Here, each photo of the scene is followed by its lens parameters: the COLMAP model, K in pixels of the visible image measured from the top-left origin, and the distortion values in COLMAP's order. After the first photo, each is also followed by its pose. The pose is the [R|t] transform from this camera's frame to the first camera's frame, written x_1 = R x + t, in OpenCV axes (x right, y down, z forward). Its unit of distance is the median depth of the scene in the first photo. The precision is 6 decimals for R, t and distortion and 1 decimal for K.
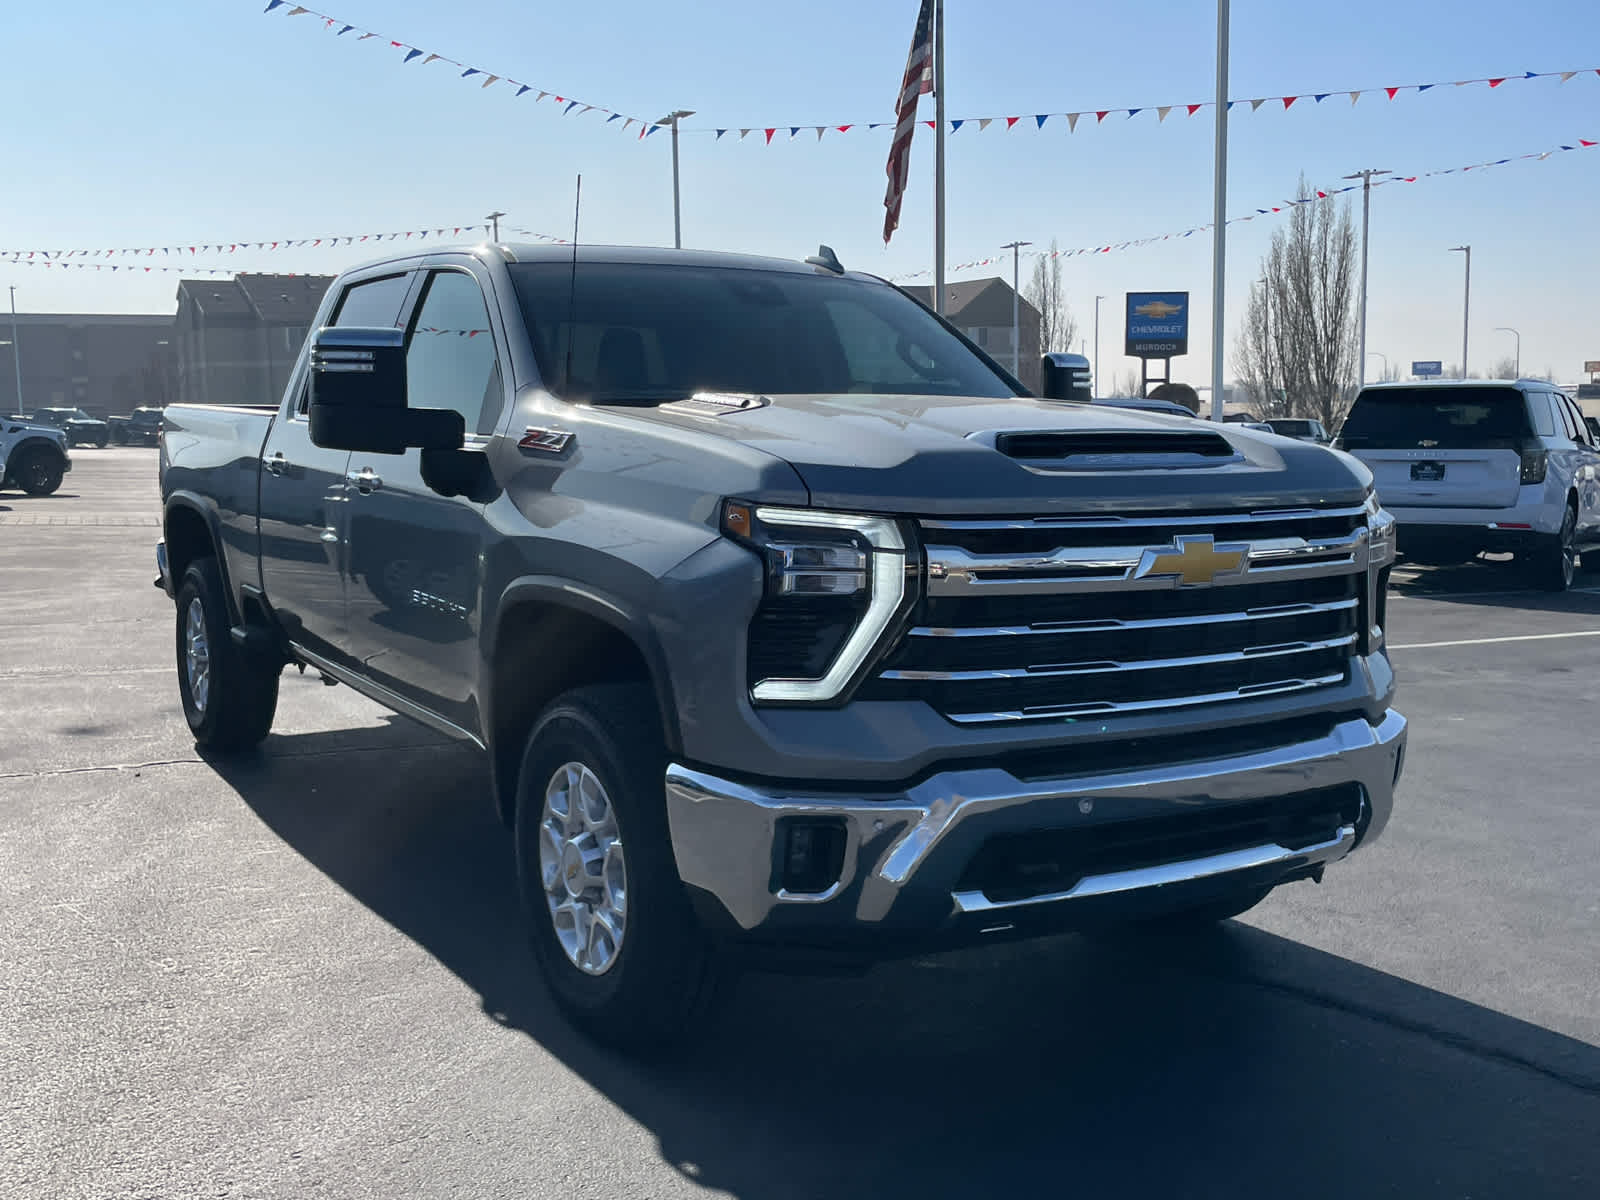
lens RADIAL K [[1583.9, 0, 804.1], [0, 1583.9, 595.4], [0, 0, 1]] dist [0.057847, 0.000000]
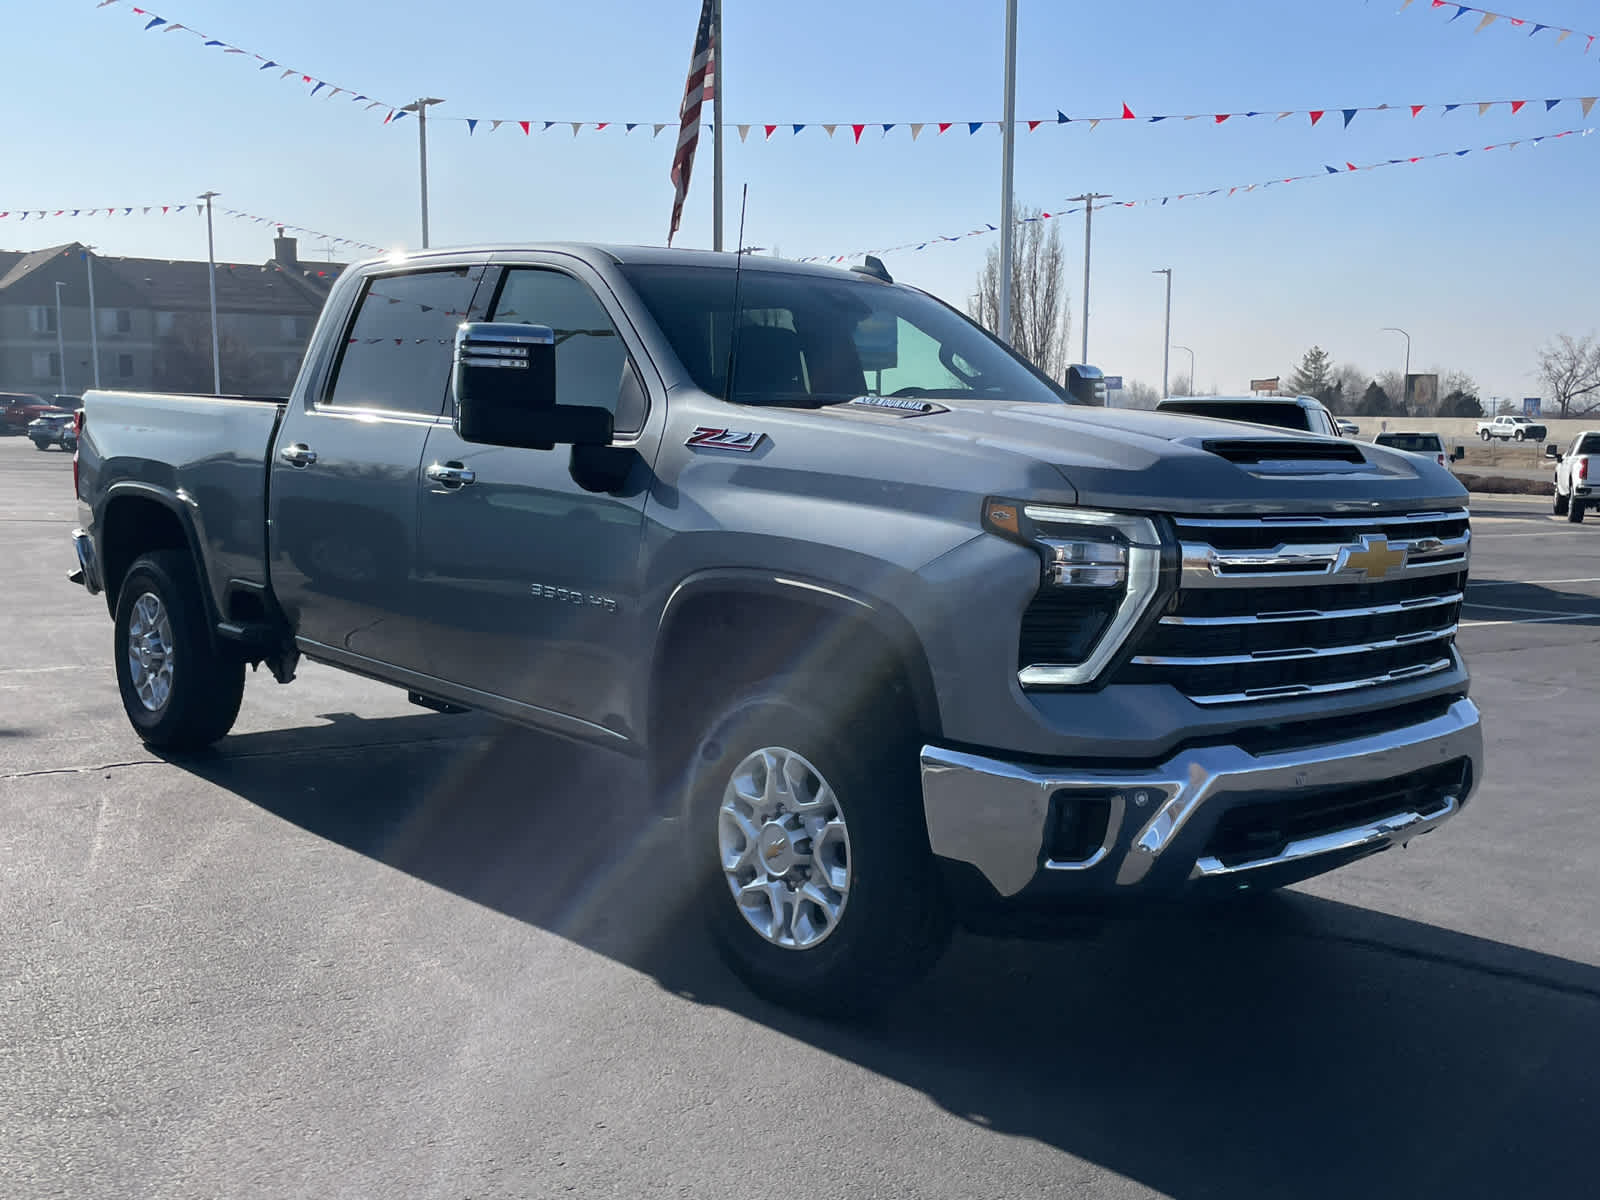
lens RADIAL K [[1583.9, 0, 797.8], [0, 1583.9, 595.9], [0, 0, 1]] dist [0.057847, 0.000000]
pose [[0.985679, 0.001935, 0.168620, -0.269904], [-0.001880, 0.999998, -0.000485, 0.005093], [-0.168620, 0.000161, 0.985681, -0.028693]]
